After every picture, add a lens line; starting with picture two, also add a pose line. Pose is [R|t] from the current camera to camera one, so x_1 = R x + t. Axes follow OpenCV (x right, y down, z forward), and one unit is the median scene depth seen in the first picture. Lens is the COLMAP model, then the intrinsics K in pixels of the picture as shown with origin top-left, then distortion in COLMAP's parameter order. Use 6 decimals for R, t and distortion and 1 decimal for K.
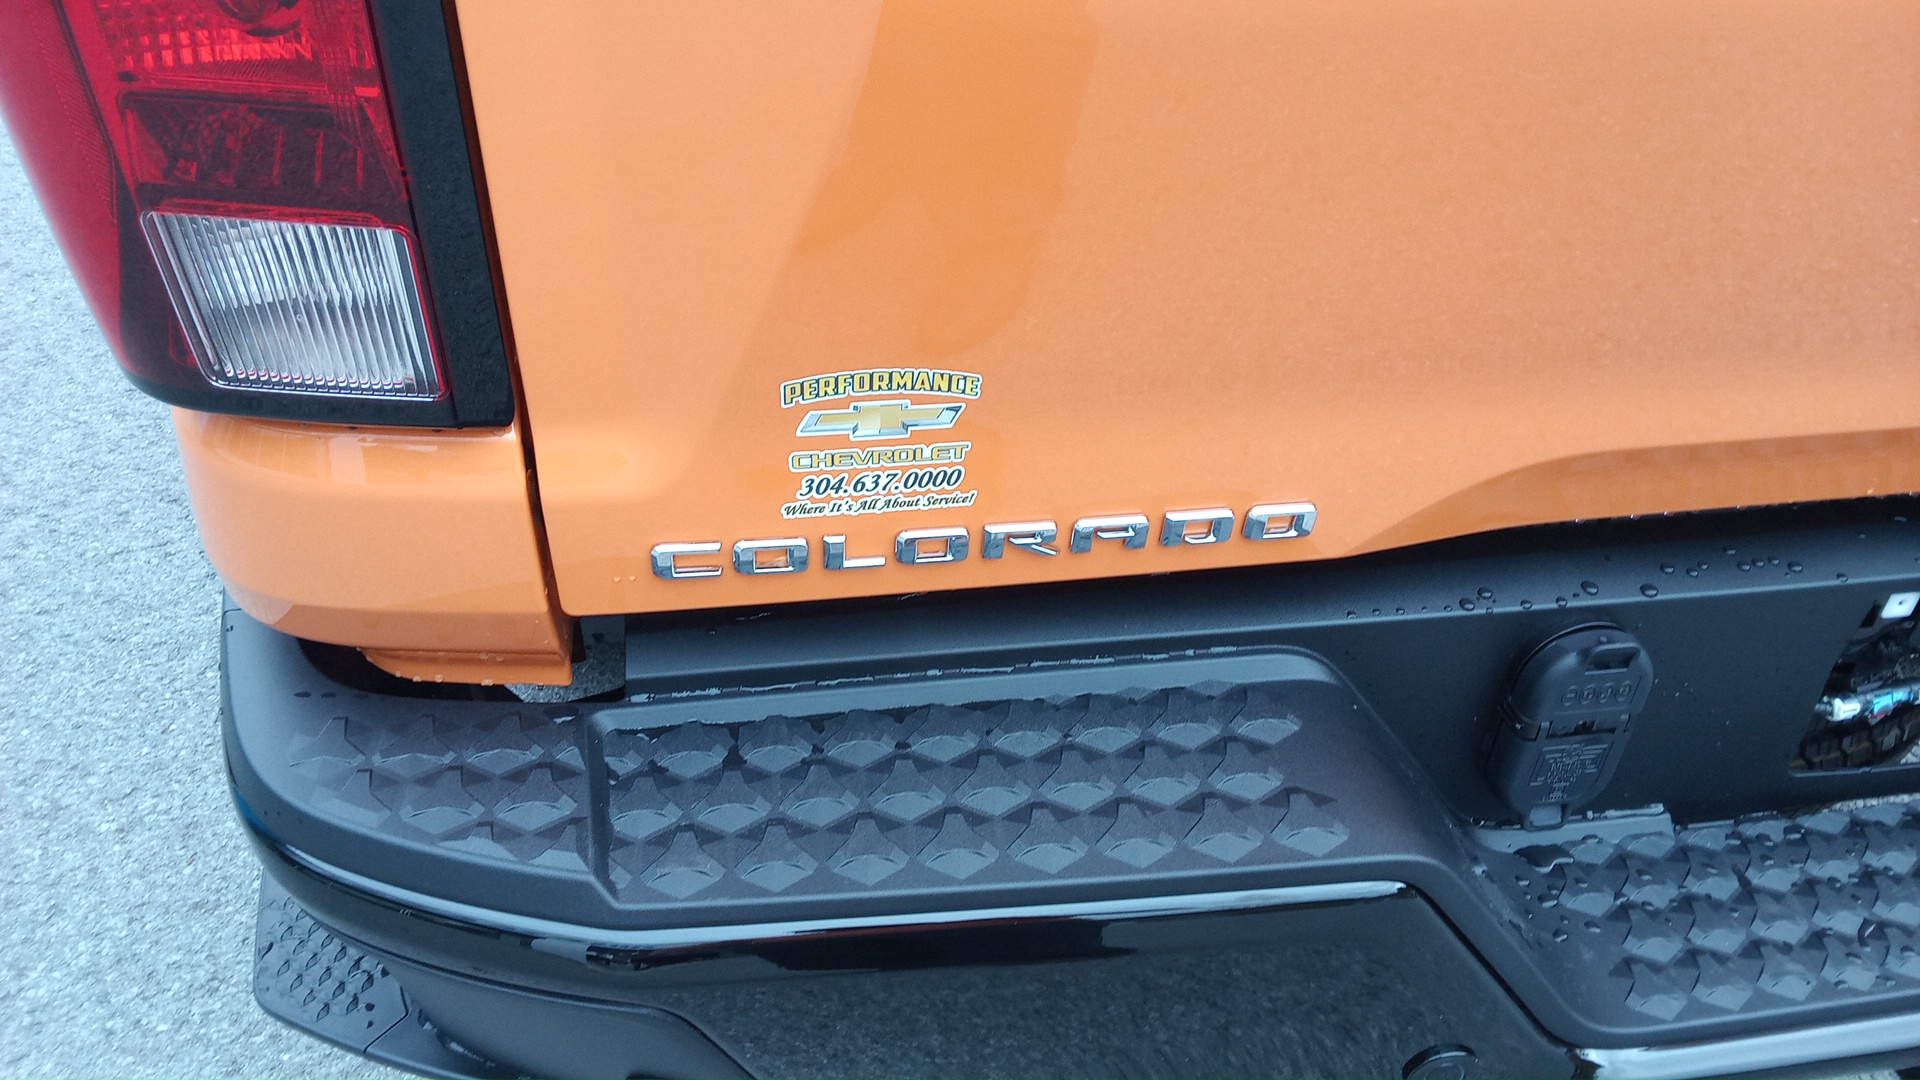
lens RADIAL K [[1403.9, 0, 936.9], [0, 1403.9, 508.4], [0, 0, 1]] dist [0.040080, -0.063378]
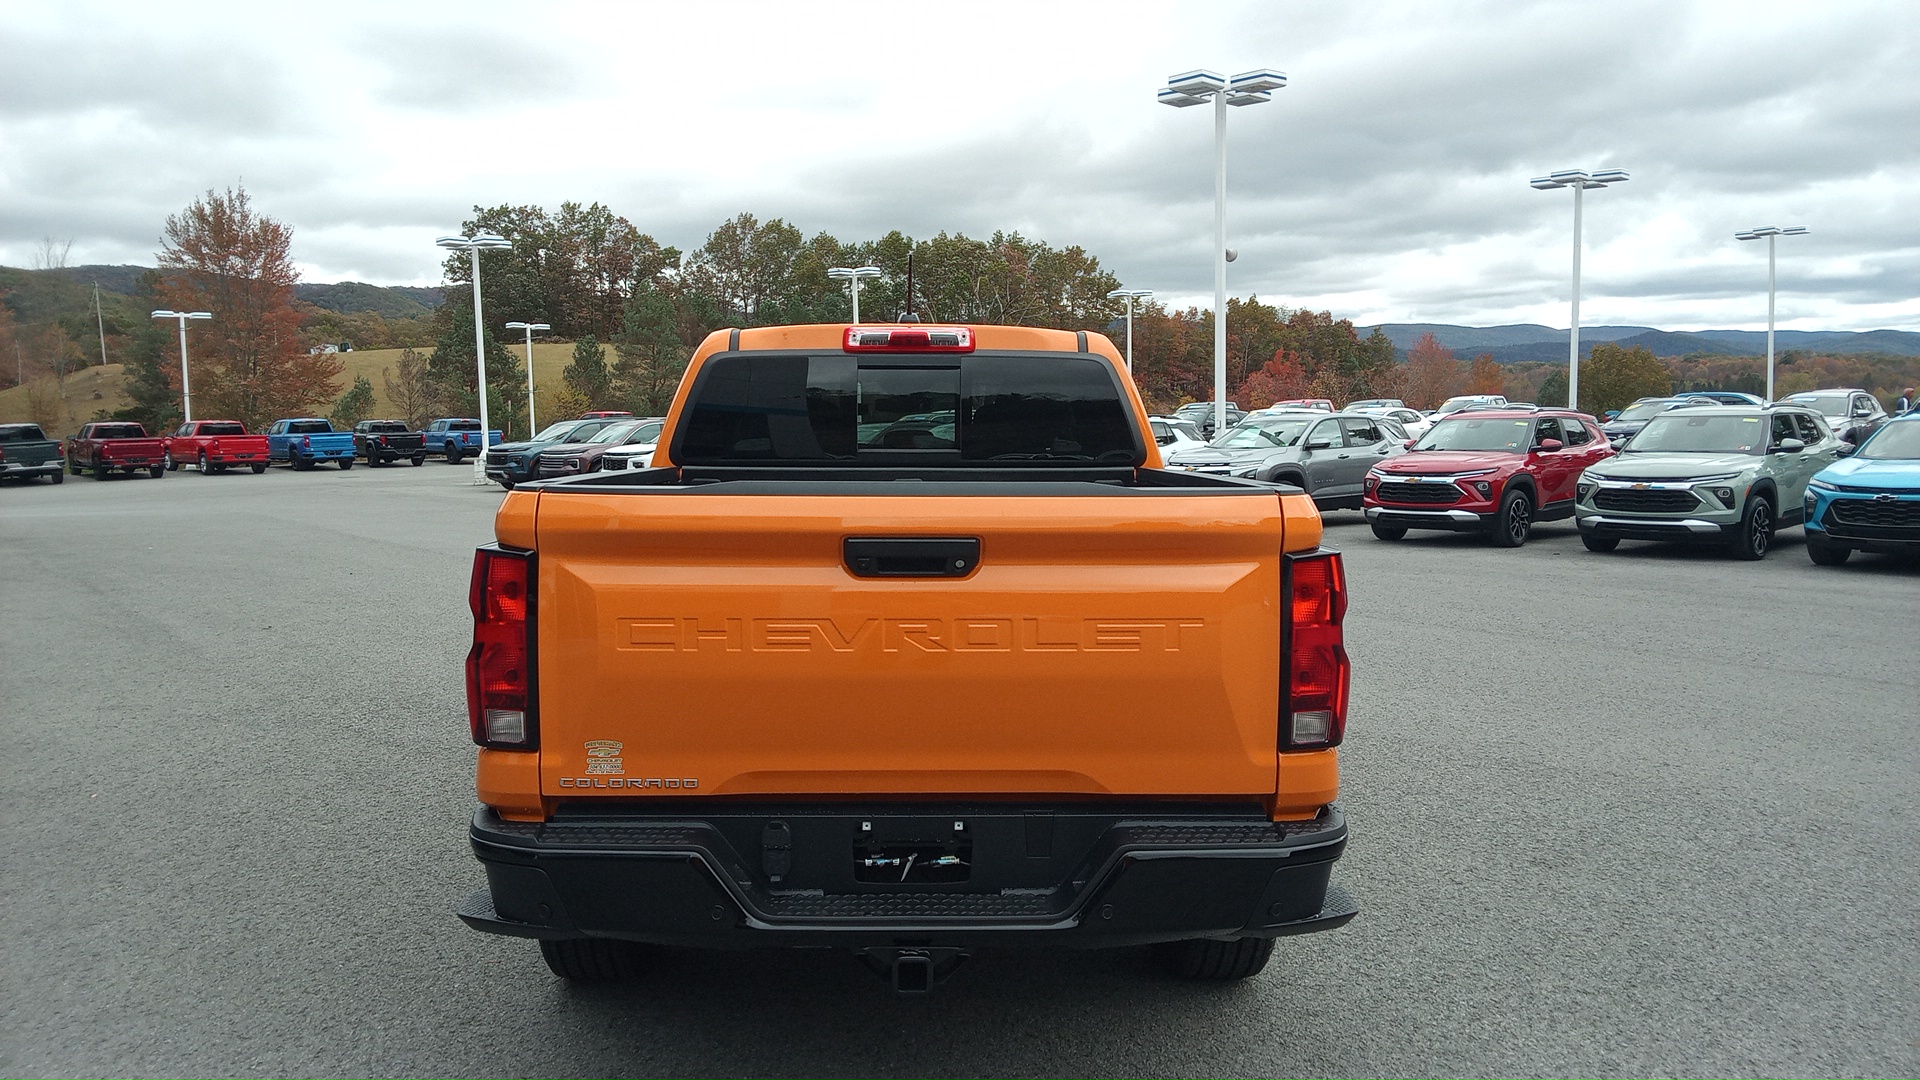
lens RADIAL K [[1403.9, 0, 942.7], [0, 1403.9, 521.2], [0, 0, 1]] dist [0.040080, -0.063378]
pose [[0.989312, -0.005964, -0.145690, 2.065251], [-0.067168, 0.868200, -0.491648, 1.756054], [0.129420, 0.496179, 0.858520, -3.954980]]
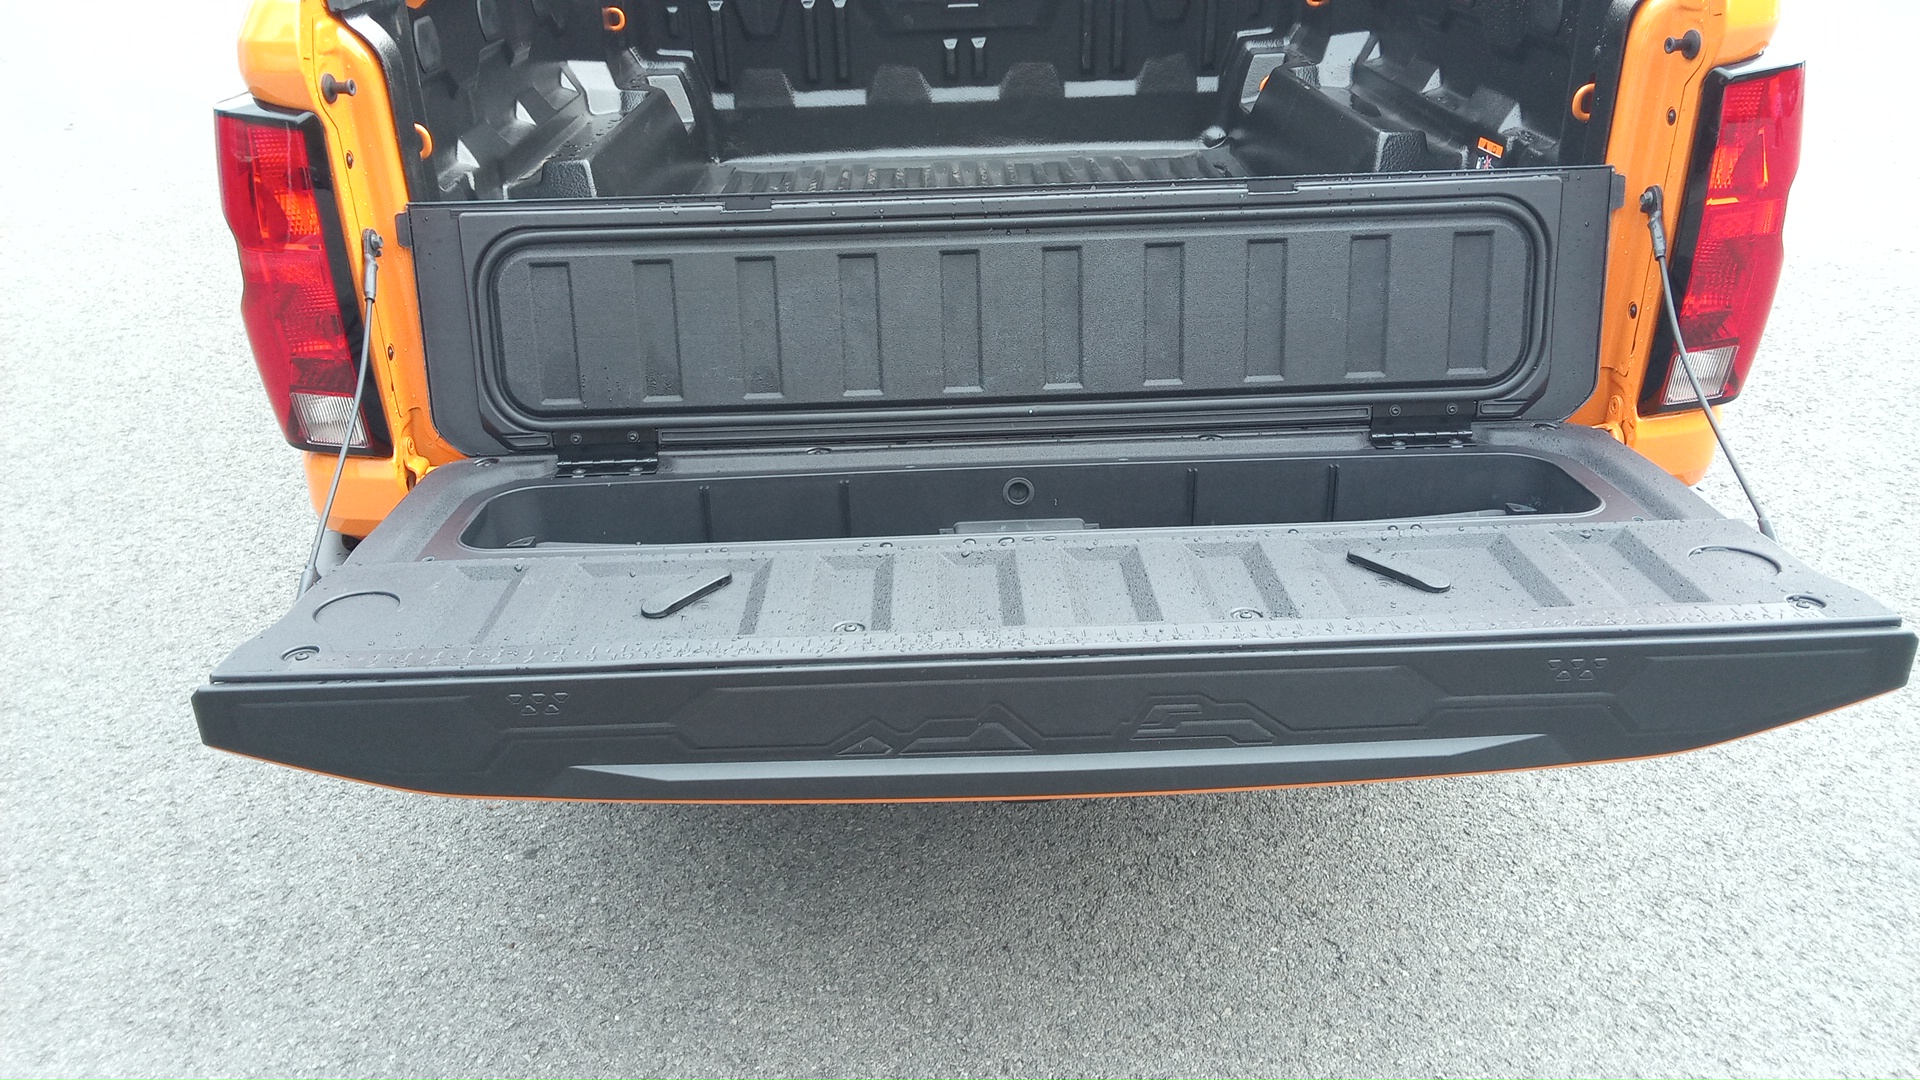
lens RADIAL K [[1403.9, 0, 946.1], [0, 1403.9, 516.1], [0, 0, 1]] dist [0.040080, -0.063378]
pose [[0.987755, 0.022042, -0.154449, 1.489961], [-0.040170, 0.992524, -0.115253, 0.406824], [0.150754, 0.120046, 0.981256, -2.023767]]
